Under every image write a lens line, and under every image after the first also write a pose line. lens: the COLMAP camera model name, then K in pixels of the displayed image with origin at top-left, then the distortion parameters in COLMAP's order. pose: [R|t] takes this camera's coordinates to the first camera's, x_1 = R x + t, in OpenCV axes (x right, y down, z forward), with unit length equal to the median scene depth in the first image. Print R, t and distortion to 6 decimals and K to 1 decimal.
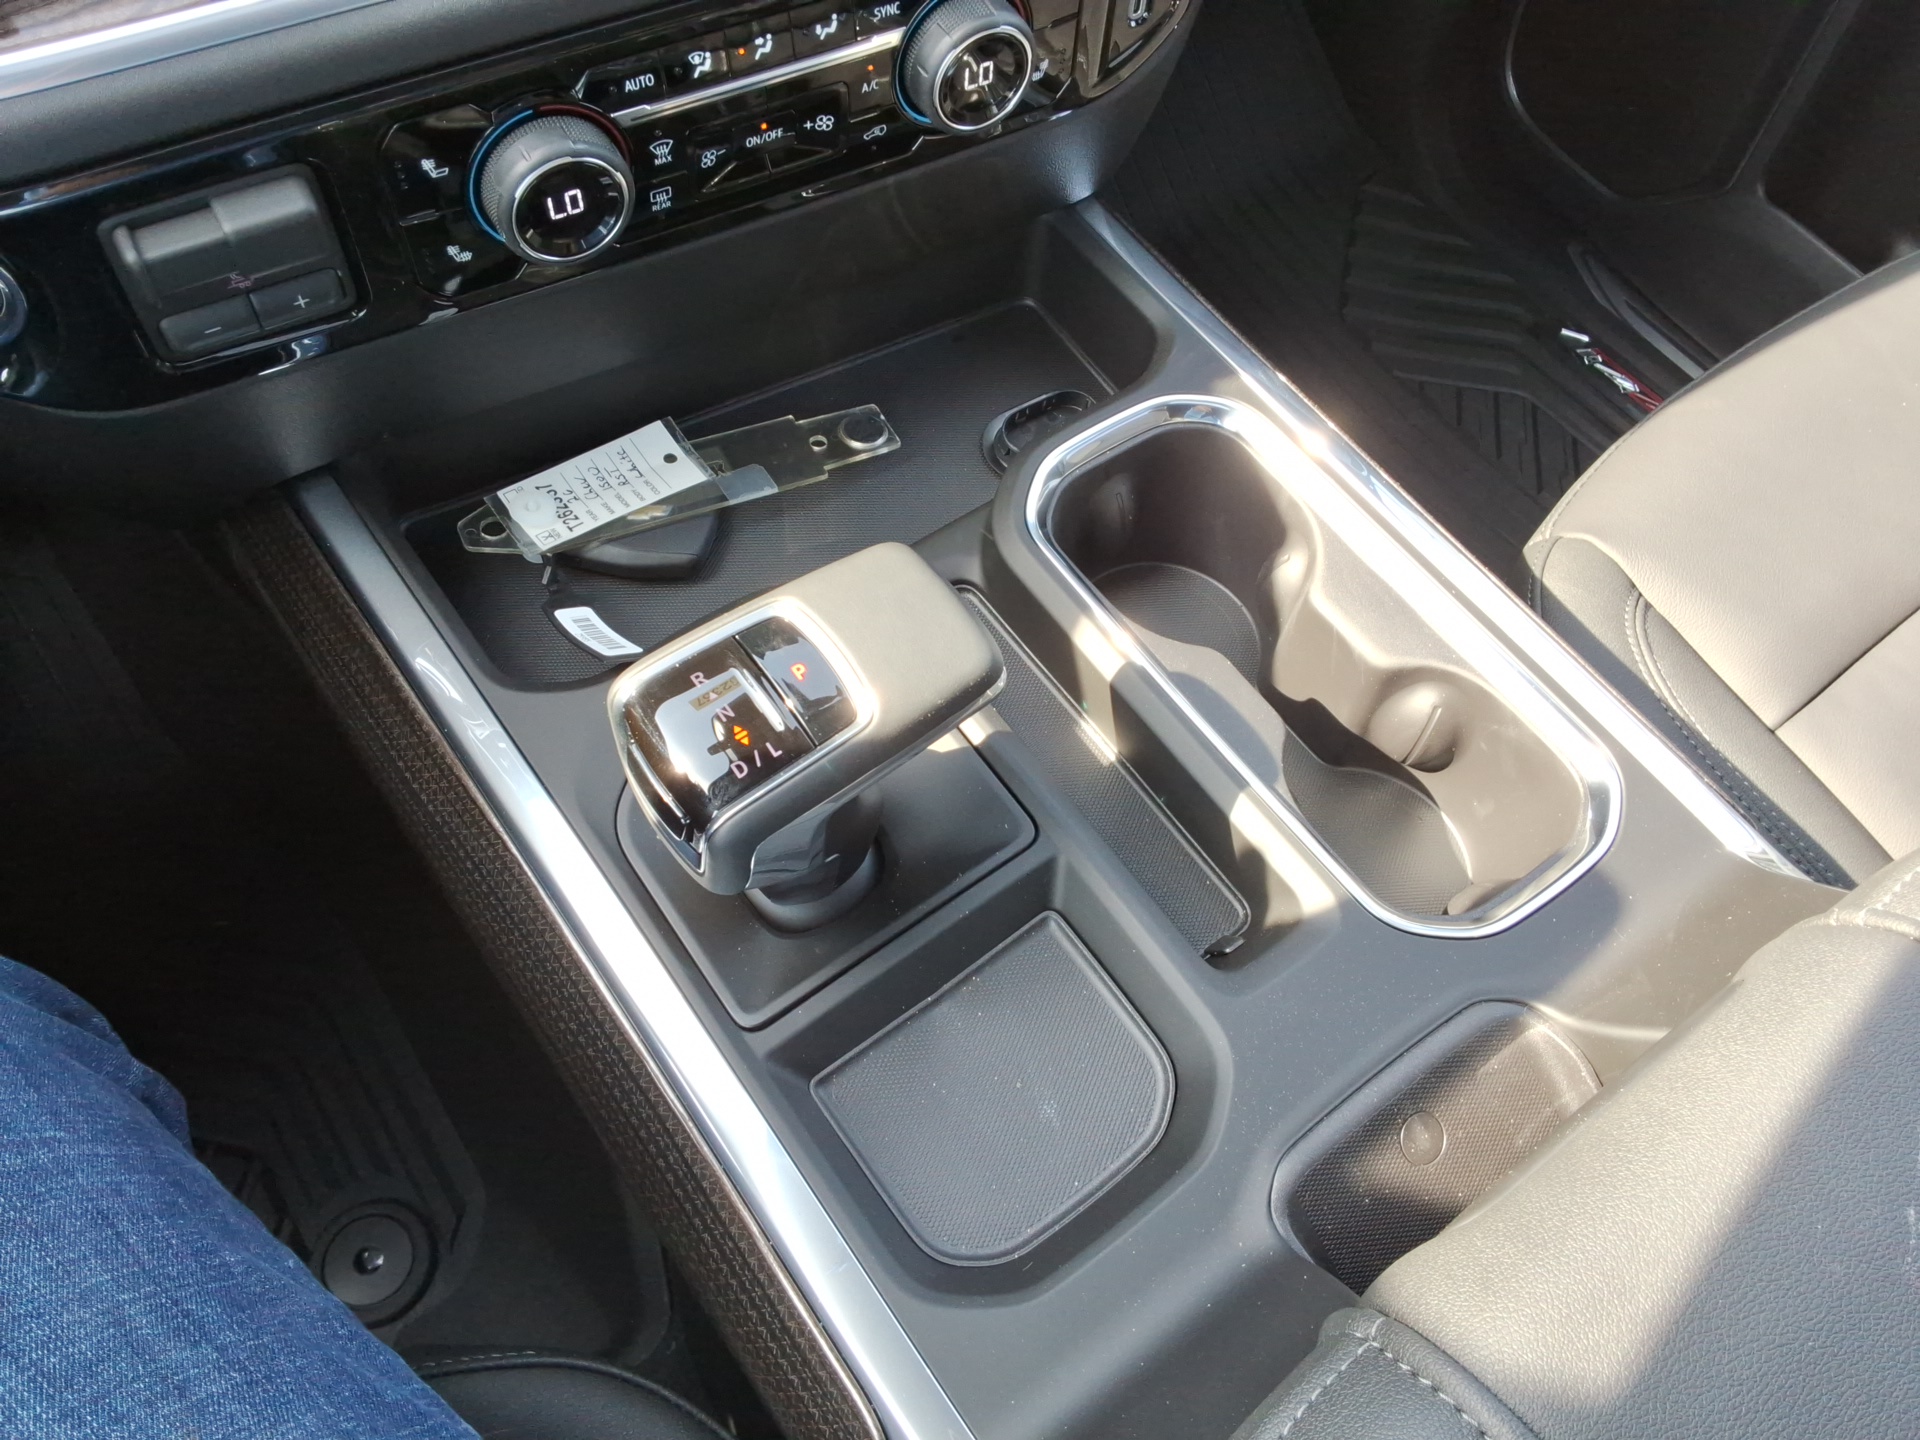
lens RADIAL K [[1540.0, 0, 979.4], [0, 1540.0, 711.7], [0, 0, 1]] dist [0.097320, -0.148662]
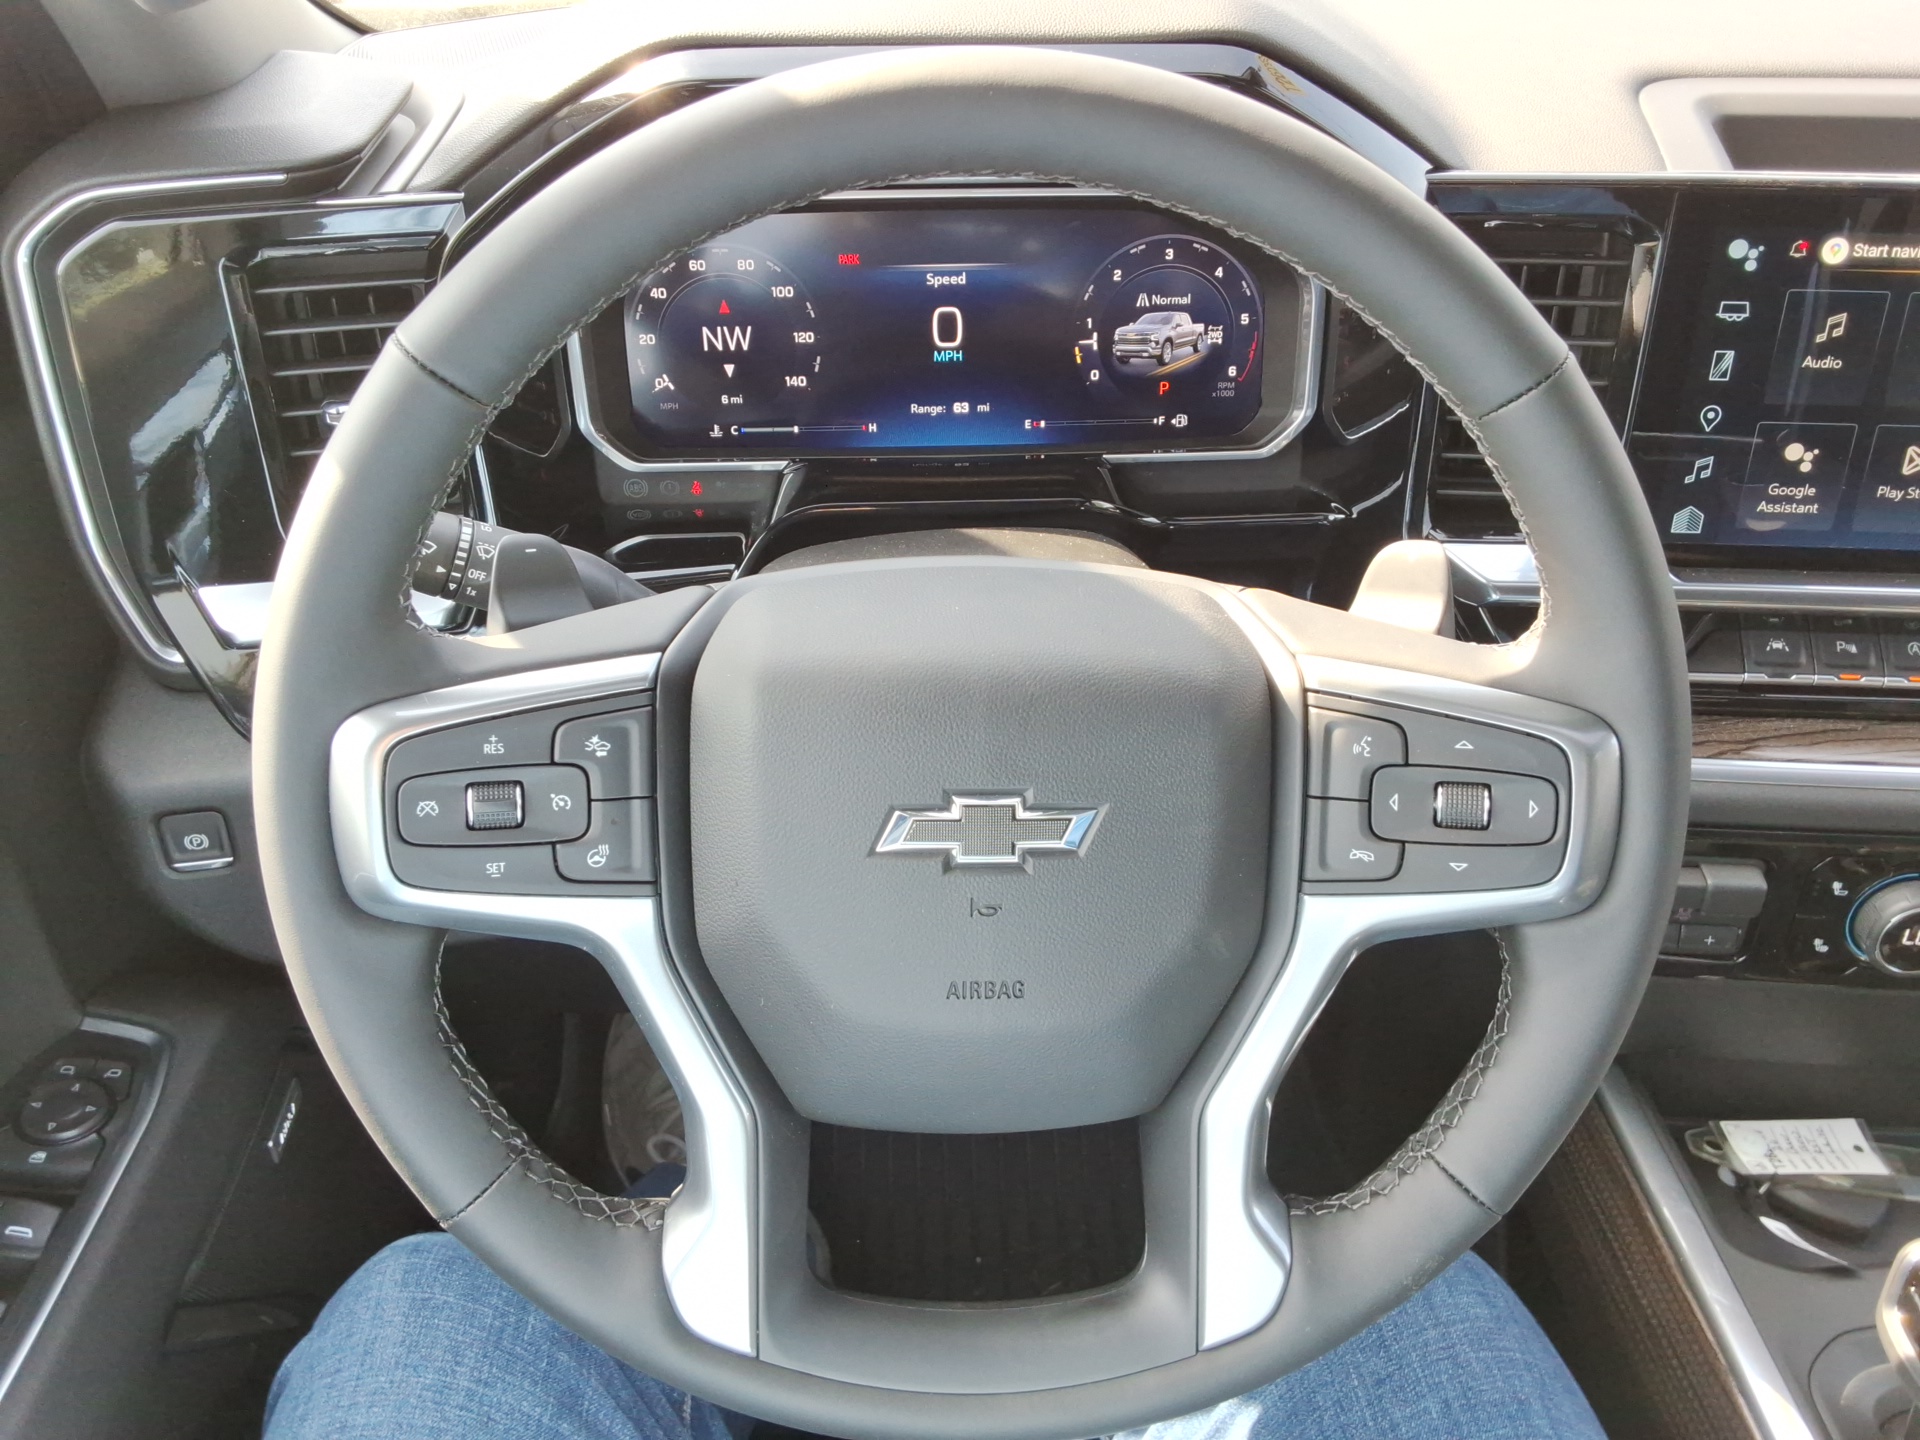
lens RADIAL K [[1540.0, 0, 982.4], [0, 1540.0, 714.1], [0, 0, 1]] dist [0.097320, -0.148662]
pose [[0.826376, 0.233016, -0.512646, -0.275520], [-0.448137, 0.823396, -0.348127, 0.382609], [0.340992, 0.517420, 0.784858, -0.519996]]
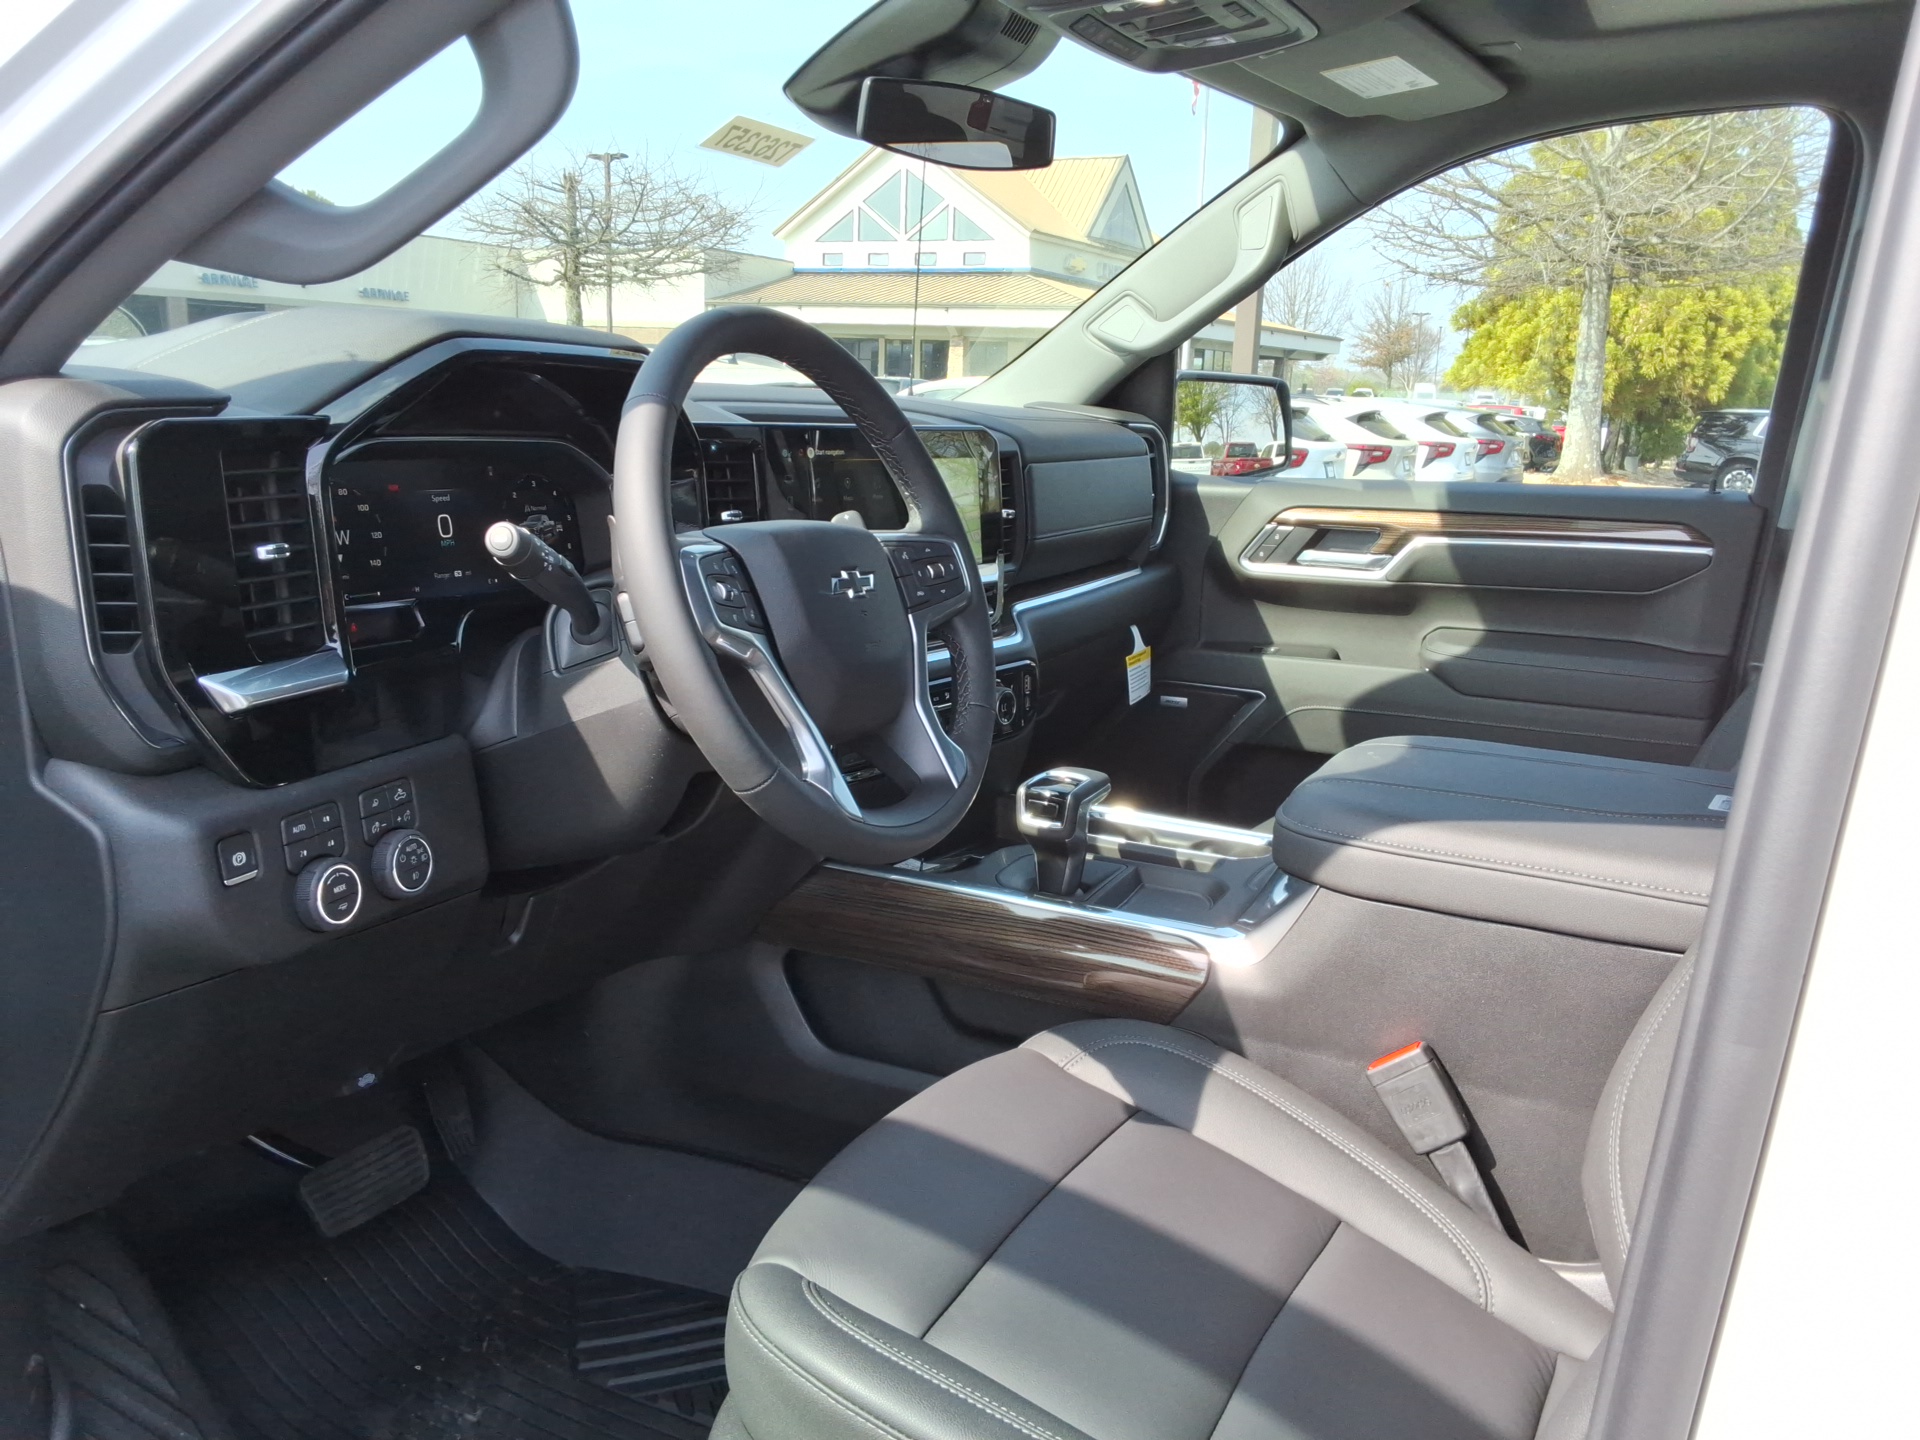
lens RADIAL K [[1540.0, 0, 962.2], [0, 1540.0, 690.2], [0, 0, 1]] dist [0.097320, -0.148662]
pose [[0.897673, -0.121950, 0.423451, -1.527135], [0.396053, 0.644575, -0.653961, 1.735086], [-0.193195, 0.754752, 0.626917, -1.094810]]
